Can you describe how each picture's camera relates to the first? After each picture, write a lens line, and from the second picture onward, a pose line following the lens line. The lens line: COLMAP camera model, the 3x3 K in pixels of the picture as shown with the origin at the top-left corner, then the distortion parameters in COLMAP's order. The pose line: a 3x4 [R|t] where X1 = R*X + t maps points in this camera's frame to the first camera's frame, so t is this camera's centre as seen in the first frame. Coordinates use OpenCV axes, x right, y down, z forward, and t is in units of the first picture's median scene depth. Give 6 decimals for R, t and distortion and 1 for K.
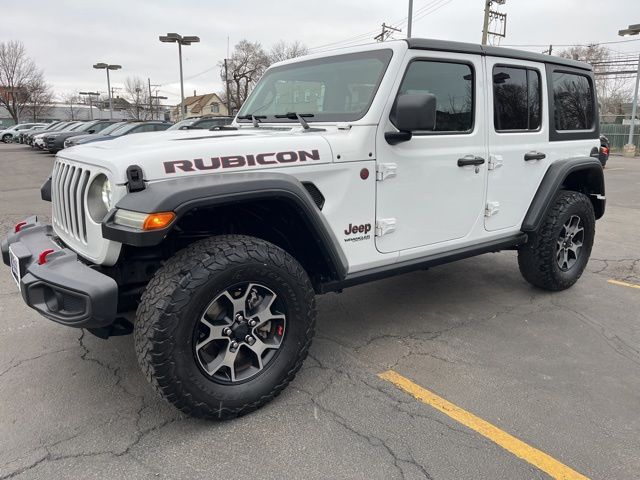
lens RADIAL K [[491.9, 0, 320.0], [0, 491.9, 240.0], [0, 0, 1]] dist [0.090095, -0.154552]
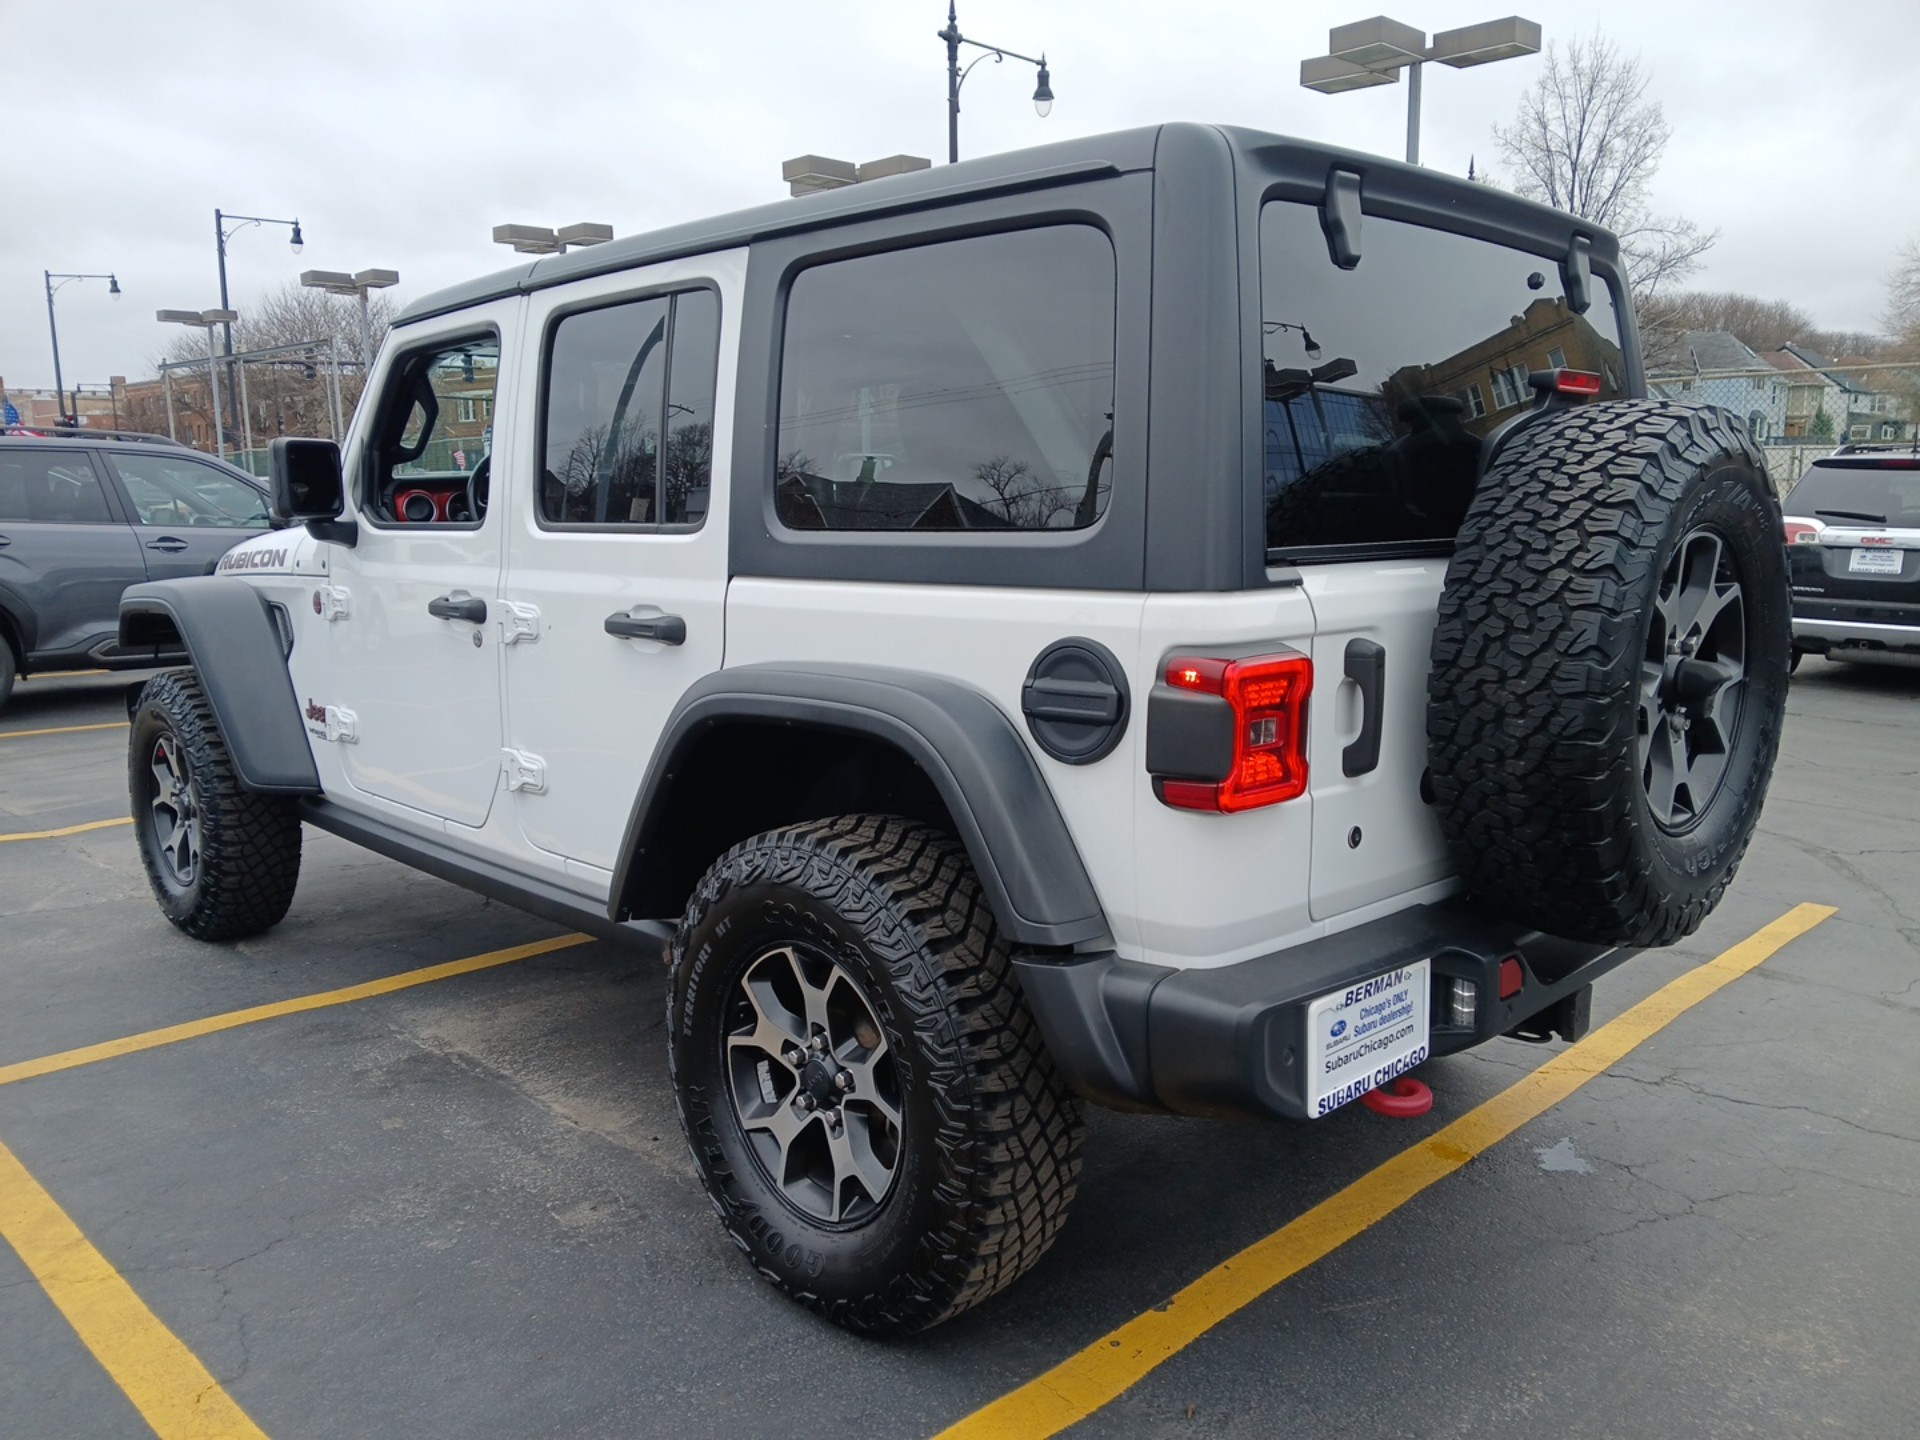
lens RADIAL K [[1475.8, 0, 960.0], [0, 1475.8, 720.0], [0, 0, 1]] dist [0.090095, -0.154552]
pose [[0.110794, 0.145678, -0.983109, 1.613204], [-0.213881, 0.969515, 0.119560, -0.331180], [0.970556, 0.197022, 0.138574, 1.422001]]
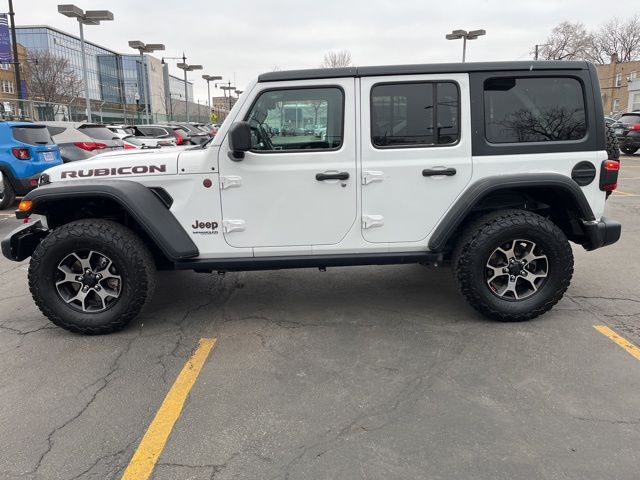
lens RADIAL K [[506.2, 0, 331.2], [0, 506.2, 233.6], [0, 0, 1]] dist [0.078104, -0.131844]
pose [[0.798882, 0.106803, -0.591930, 1.149588], [-0.105495, 0.993734, 0.036923, -0.085675], [0.592164, 0.032949, 0.805144, 0.116678]]
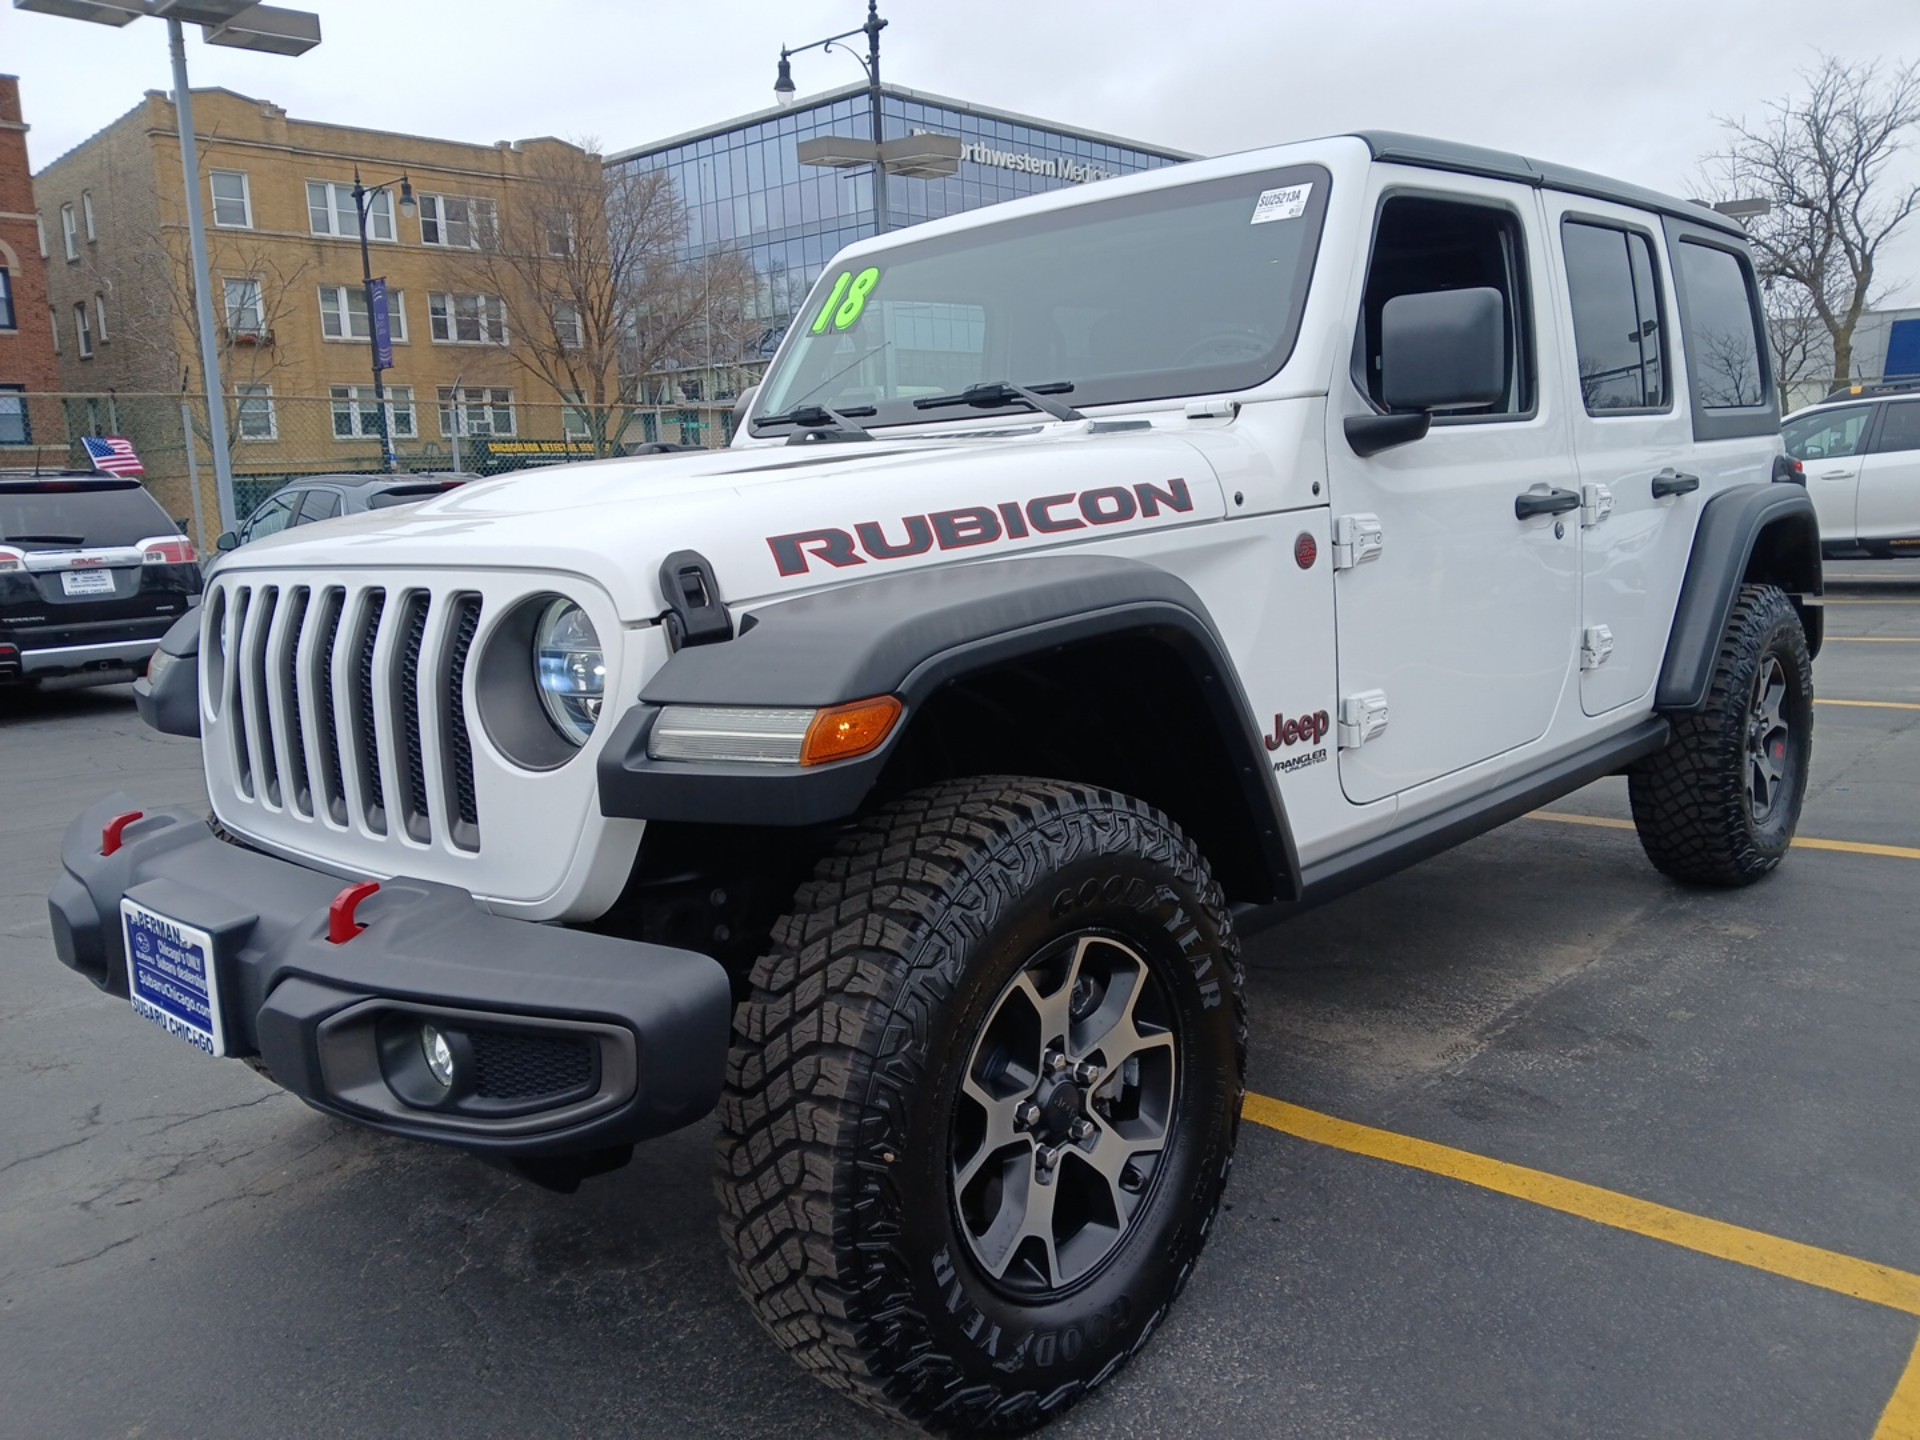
lens RADIAL K [[1475.8, 0, 960.0], [0, 1475.8, 720.0], [0, 0, 1]] dist [0.090095, -0.154552]
pose [[0.986456, -0.082646, 0.141685, -0.262950], [0.091853, 0.993981, -0.059711, 0.007066], [-0.135898, 0.071916, 0.988109, 0.114145]]
